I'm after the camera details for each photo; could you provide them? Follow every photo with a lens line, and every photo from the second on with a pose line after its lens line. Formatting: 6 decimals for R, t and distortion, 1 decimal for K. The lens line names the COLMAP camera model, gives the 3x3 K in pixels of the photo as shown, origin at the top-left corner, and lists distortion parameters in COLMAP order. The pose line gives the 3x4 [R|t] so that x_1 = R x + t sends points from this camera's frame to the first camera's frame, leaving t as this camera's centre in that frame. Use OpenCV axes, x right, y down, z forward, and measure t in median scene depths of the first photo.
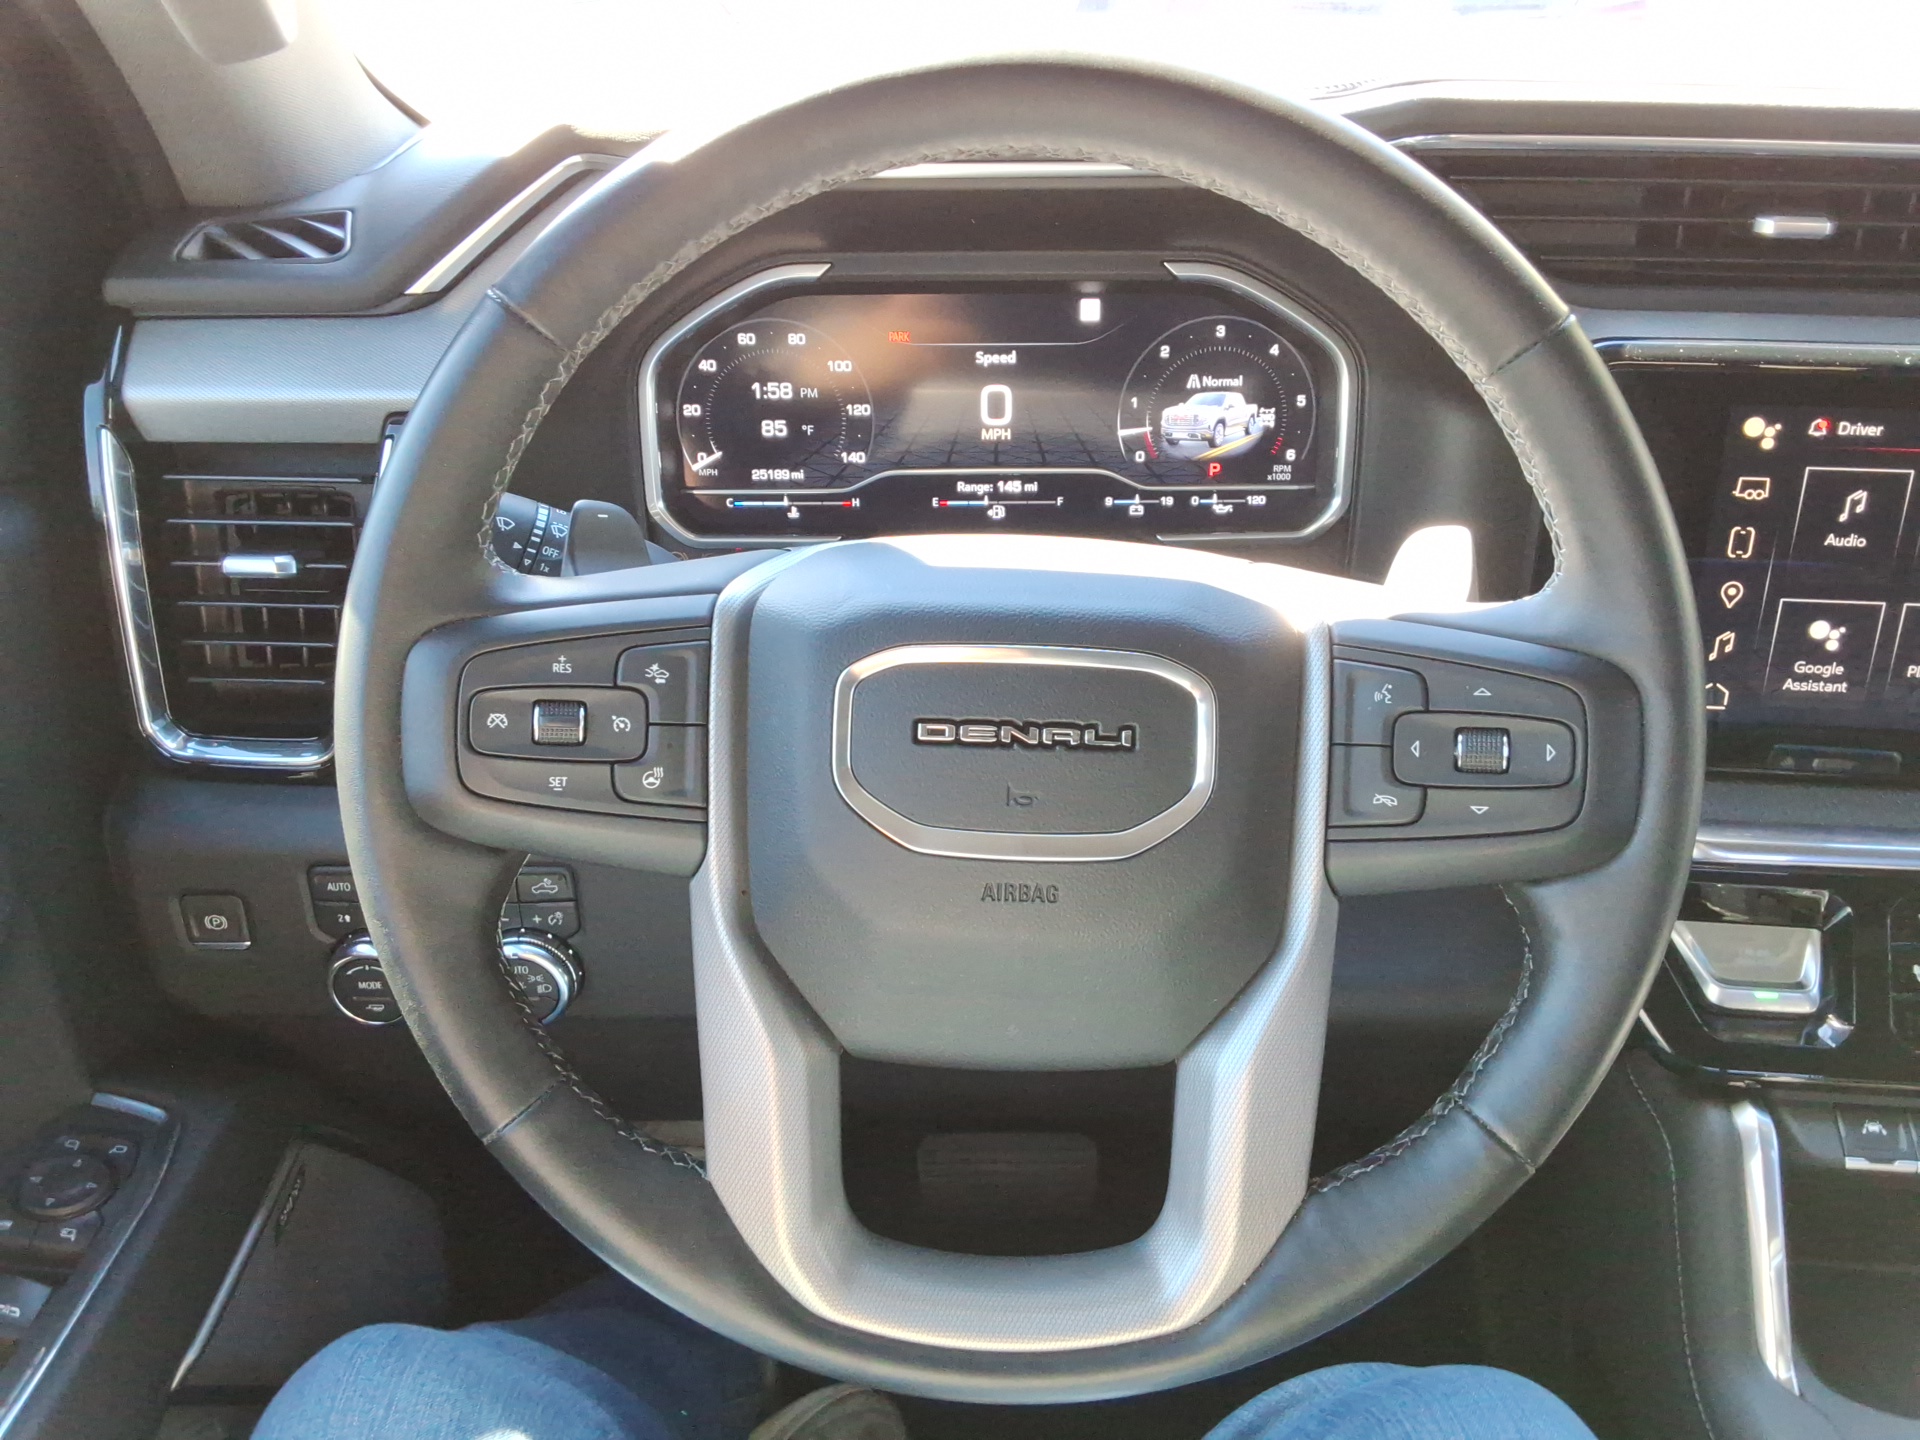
lens RADIAL K [[1537.6, 0, 986.7], [0, 1537.6, 711.3], [0, 0, 1]] dist [0.098378, -0.157905]
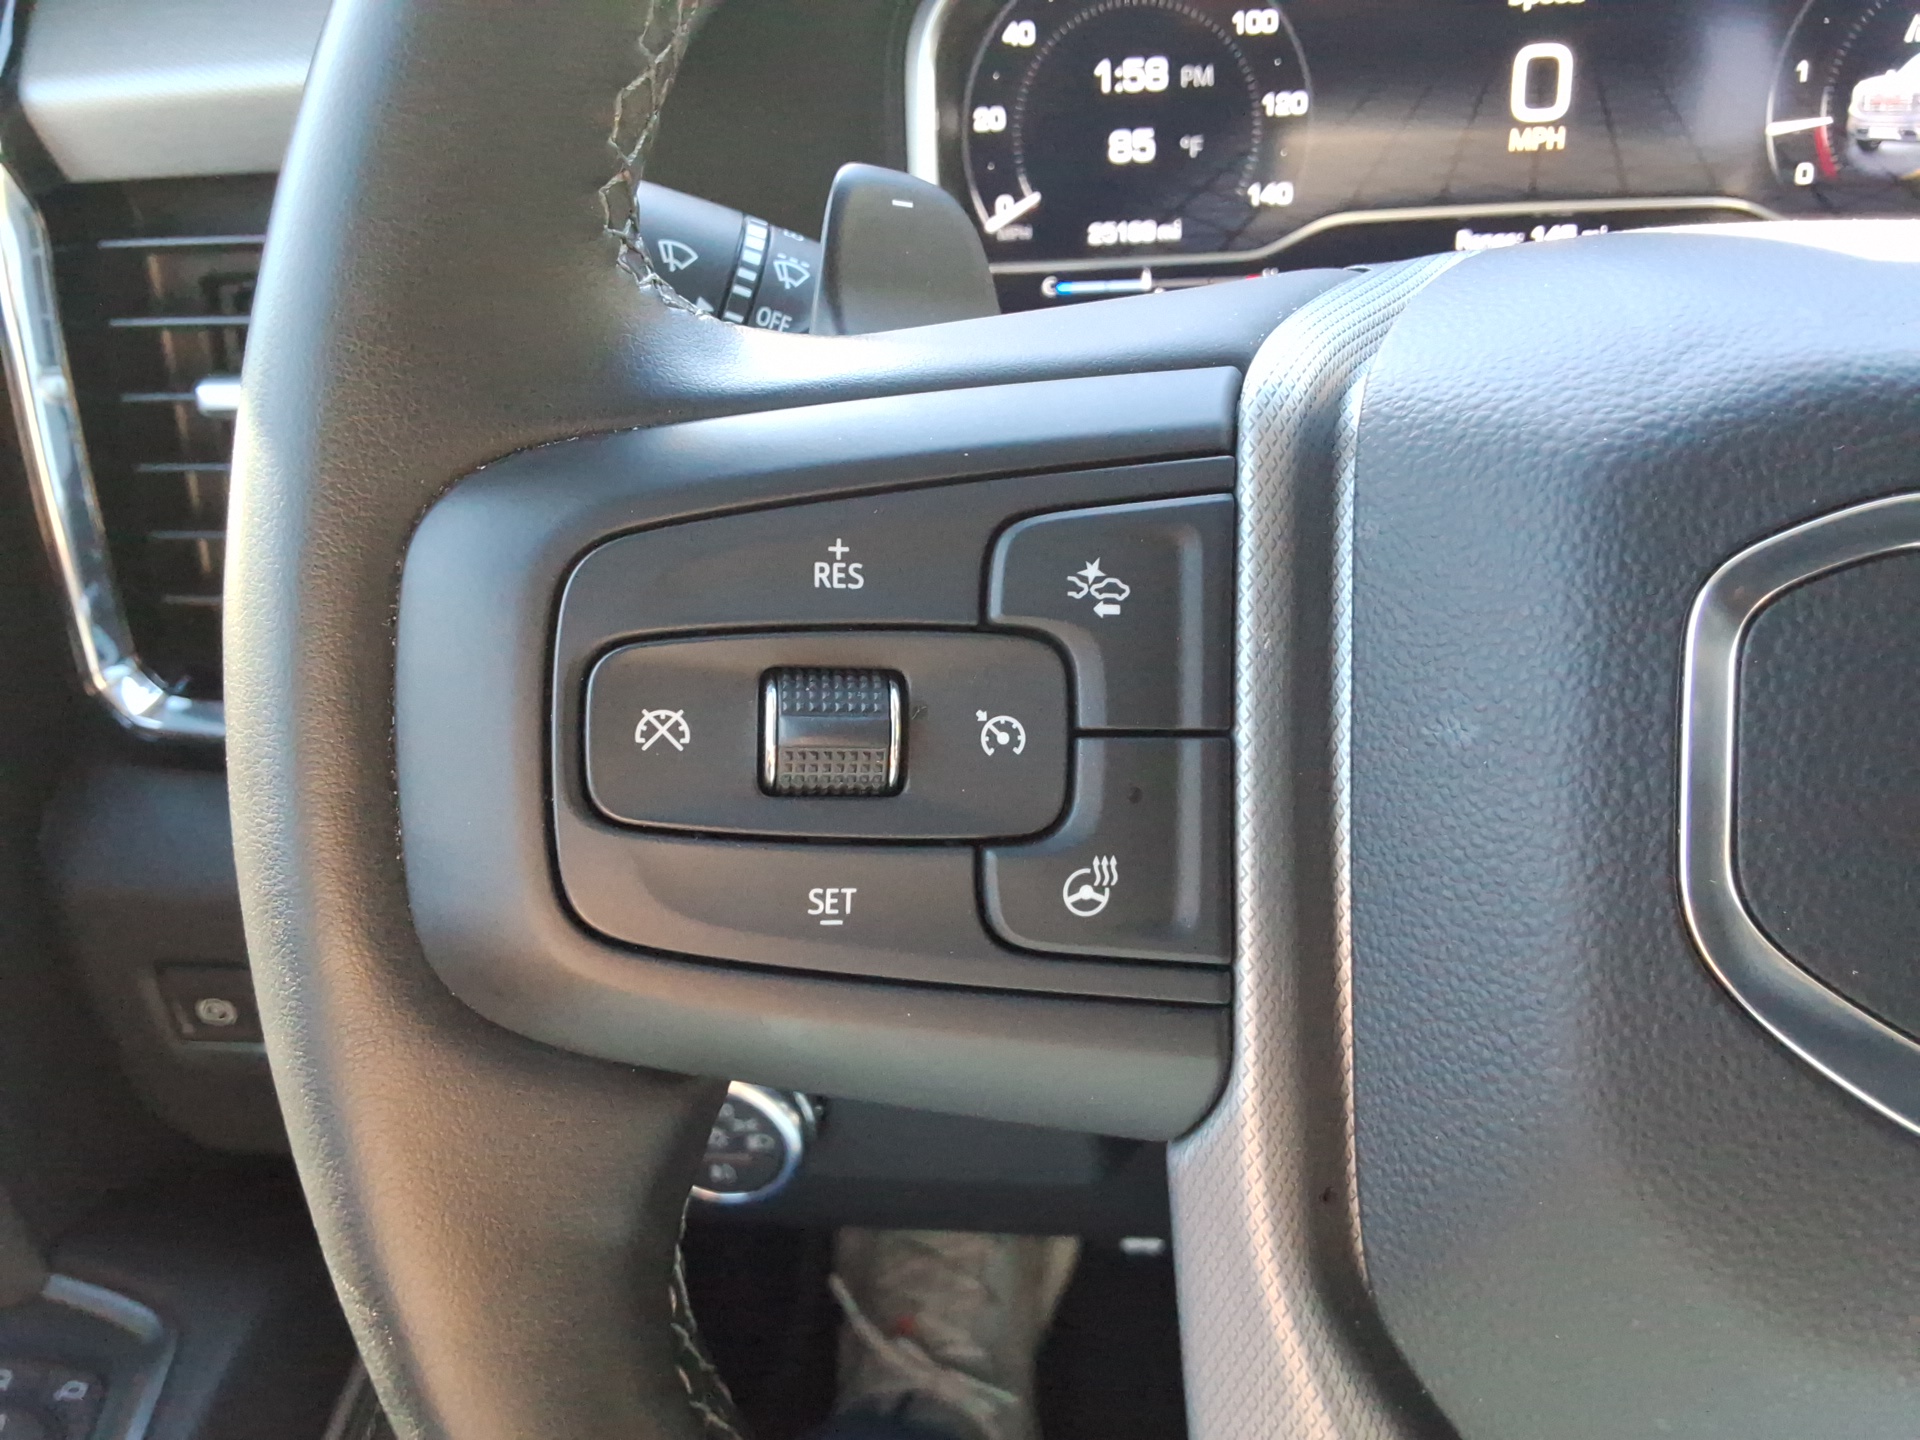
lens RADIAL K [[1537.9, 0, 960.0], [0, 1537.9, 720.0], [0, 0, 1]] dist [0.102896, -0.170783]
pose [[0.992072, 0.004601, -0.125586, -0.128426], [0.003938, 0.997701, 0.067657, -0.011890], [0.125608, -0.067615, 0.989773, 0.415129]]
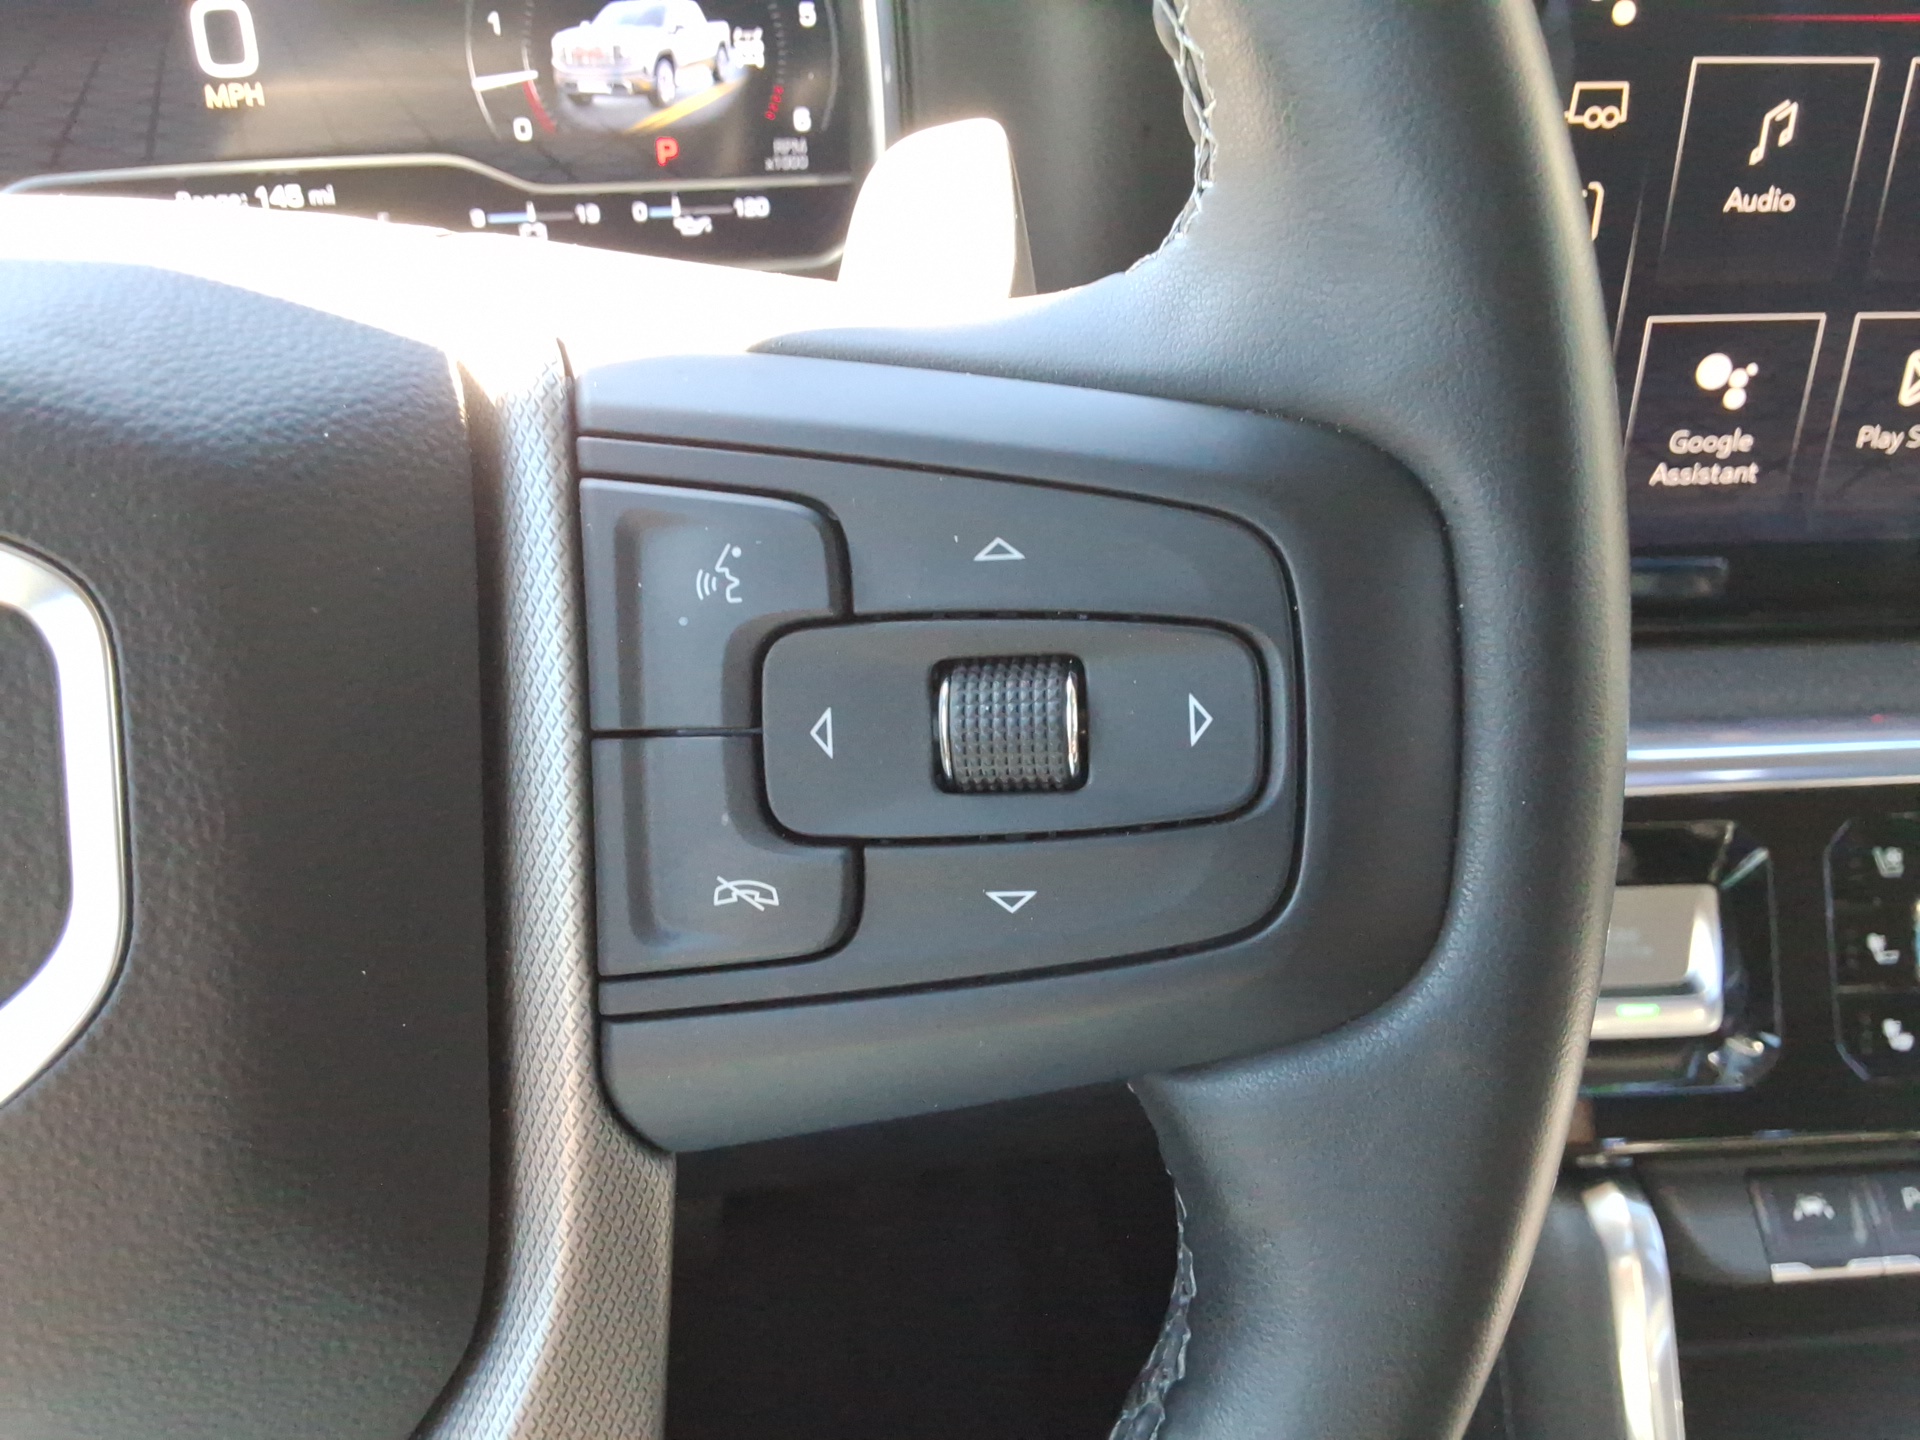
lens RADIAL K [[1556.0, 0, 975.3], [0, 1556.0, 714.2], [0, 0, 1]] dist [0.104961, -0.190411]
pose [[0.987501, -0.086425, 0.131803, 0.168779], [0.072804, 0.991816, 0.104884, -0.008213], [-0.139789, -0.093978, 0.985712, 0.420672]]
